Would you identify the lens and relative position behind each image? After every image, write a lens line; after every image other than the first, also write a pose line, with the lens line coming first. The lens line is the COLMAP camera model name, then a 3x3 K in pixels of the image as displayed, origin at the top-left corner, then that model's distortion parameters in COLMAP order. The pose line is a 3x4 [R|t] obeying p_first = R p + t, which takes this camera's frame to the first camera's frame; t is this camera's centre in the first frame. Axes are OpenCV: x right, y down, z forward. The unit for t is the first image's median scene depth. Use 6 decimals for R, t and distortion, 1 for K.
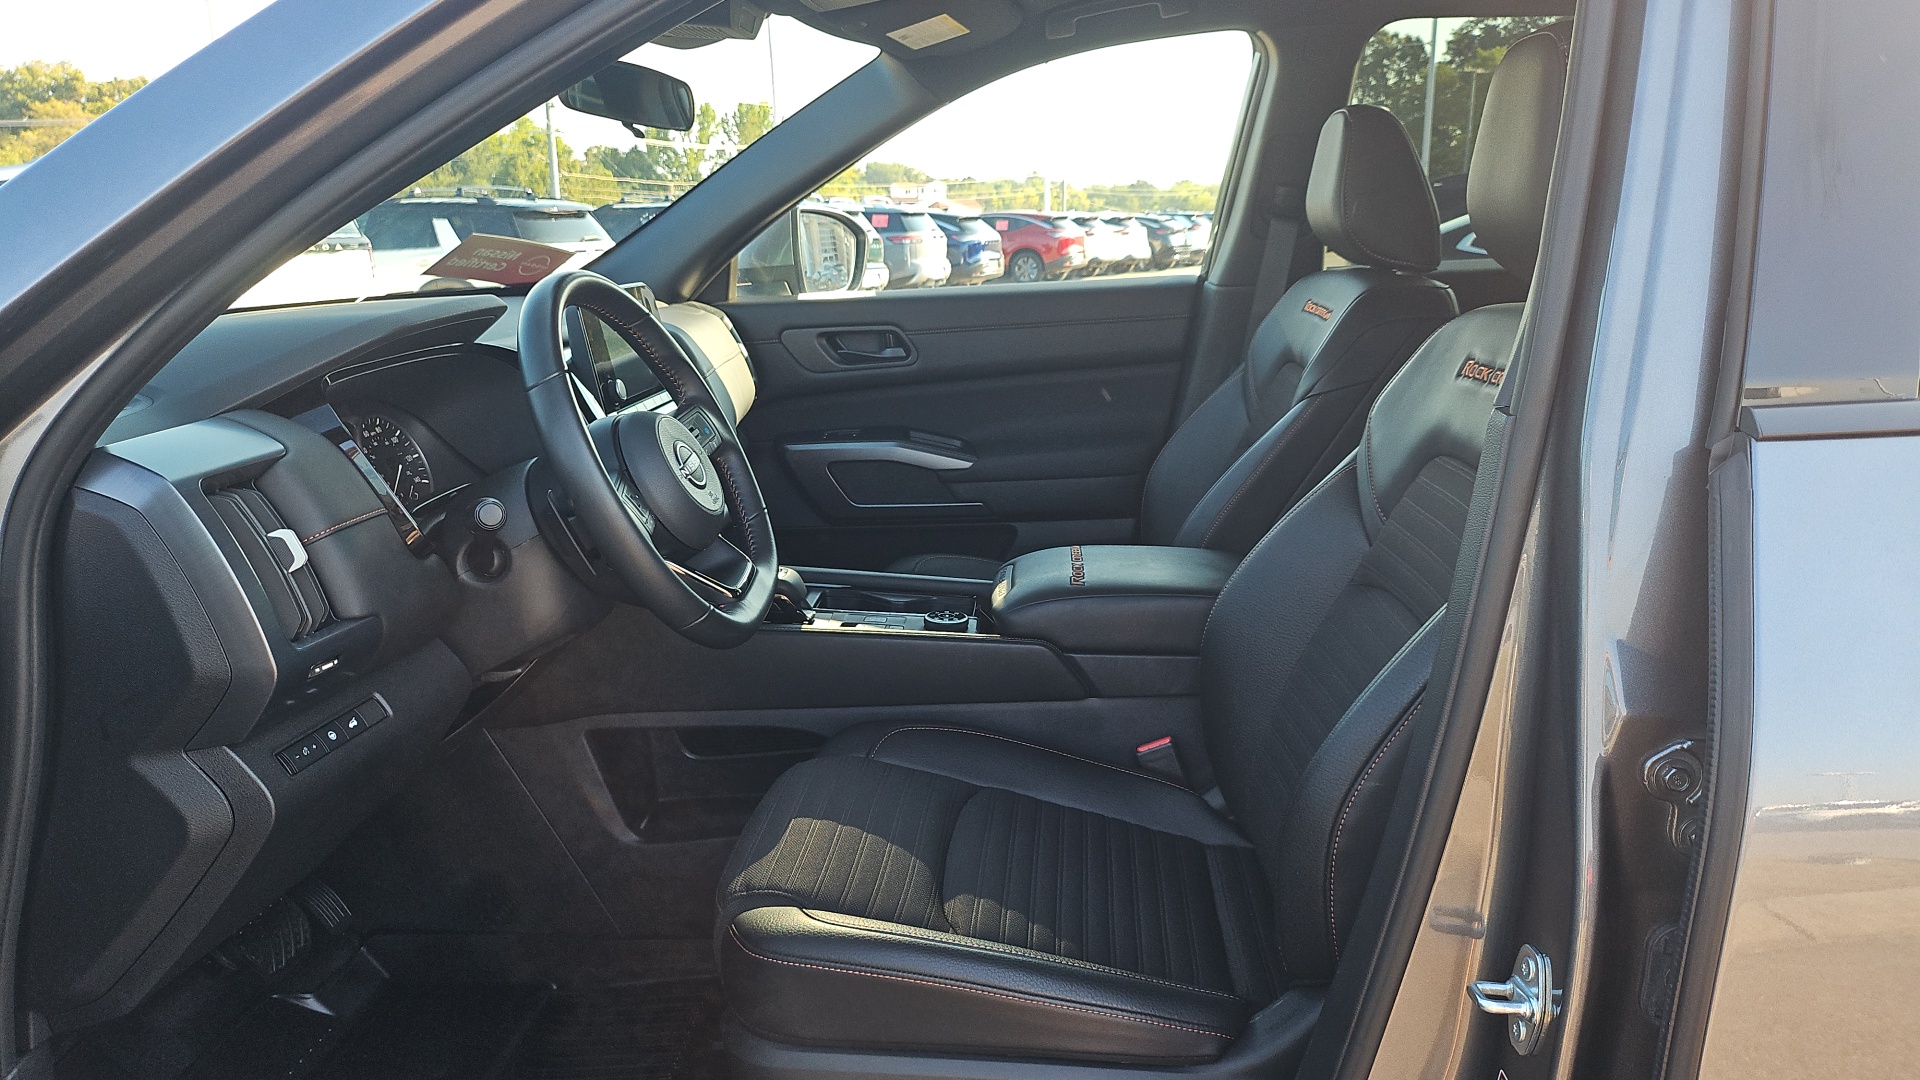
lens RADIAL K [[1359.0, 0, 965.1], [0, 1359.0, 519.8], [0, 0, 1]] dist [0.022286, -0.002456]
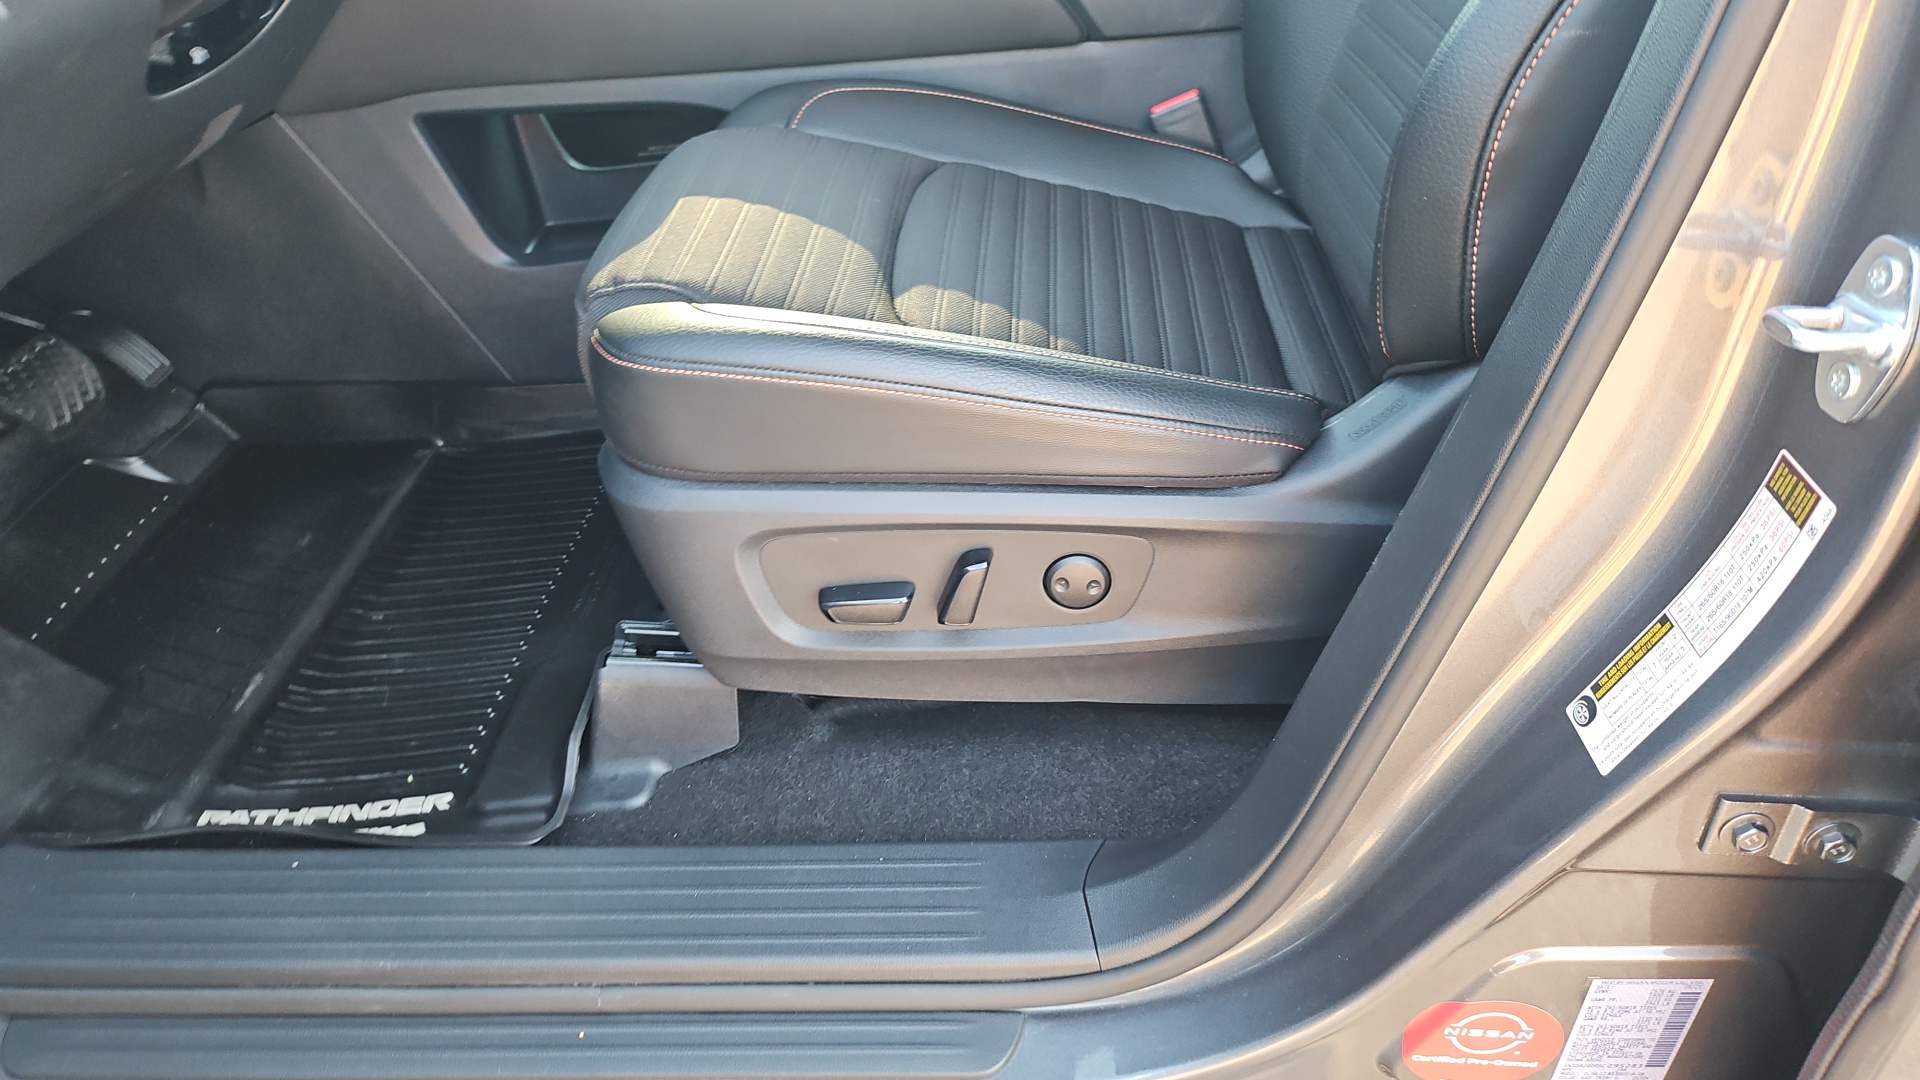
lens RADIAL K [[1369.3, 0, 960.0], [0, 1369.3, 540.0], [0, 0, 1]] dist [-0.096595, 0.000163]
pose [[0.999272, -0.037761, 0.005505, 0.010175], [0.032918, 0.925945, 0.376222, 0.127678], [-0.019303, -0.375767, 0.926513, 0.276463]]
